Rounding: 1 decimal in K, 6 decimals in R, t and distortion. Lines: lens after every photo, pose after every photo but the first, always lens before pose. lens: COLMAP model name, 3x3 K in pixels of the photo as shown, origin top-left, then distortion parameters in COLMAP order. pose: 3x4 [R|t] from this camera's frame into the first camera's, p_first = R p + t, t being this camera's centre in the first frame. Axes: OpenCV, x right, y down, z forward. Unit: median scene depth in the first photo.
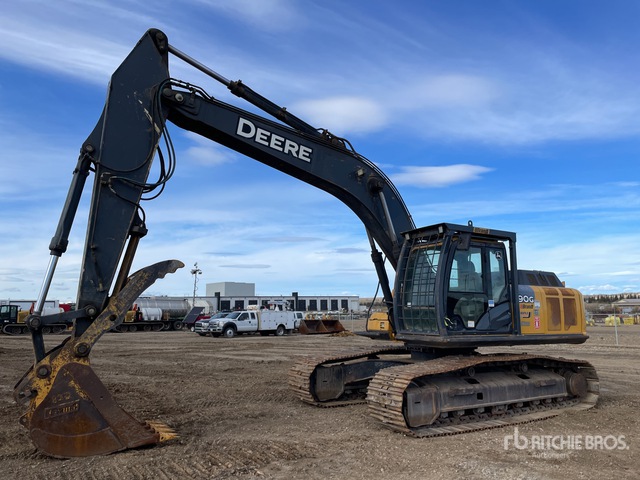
lens RADIAL K [[461.6, 0, 318.4], [0, 461.6, 243.6], [0, 0, 1]] dist [0.037106, -0.005376]
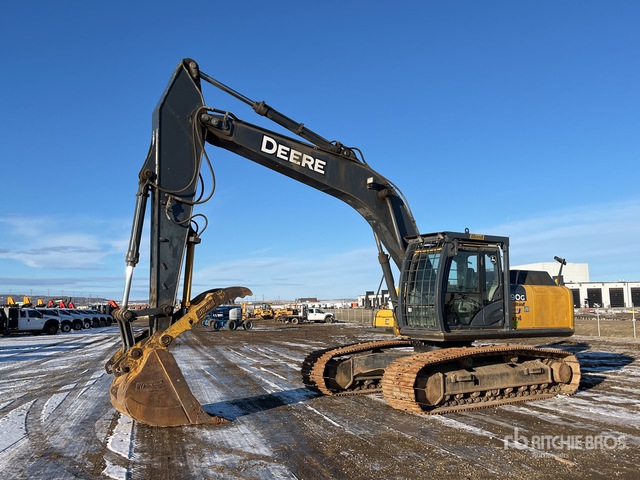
lens RADIAL K [[529.7, 0, 314.7], [0, 529.7, 243.1], [0, 0, 1]] dist [0.004059, 0.012203]
pose [[0.999871, 0.000625, 0.016053, -0.060586], [-0.000952, 0.999792, 0.020368, -0.035840], [-0.016037, -0.020380, 0.999664, -0.265229]]
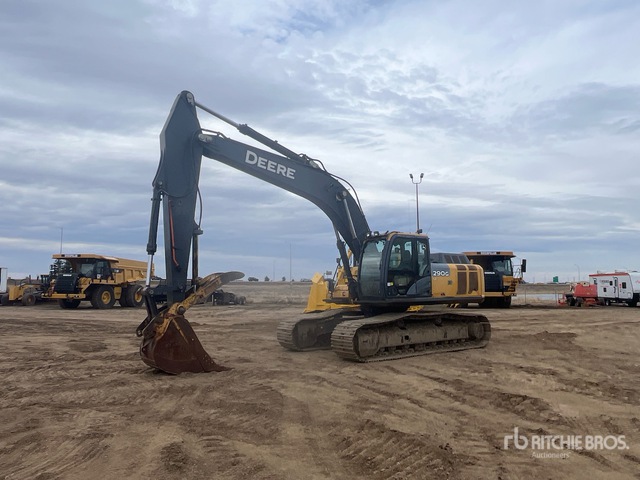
lens RADIAL K [[461.6, 0, 315.2], [0, 461.6, 241.3], [0, 0, 1]] dist [0.037106, -0.005376]
pose [[0.996474, -0.005039, 0.083749, -0.073396], [0.000597, 0.998595, 0.052981, -0.060643], [-0.083898, -0.052745, 0.995077, -0.421741]]
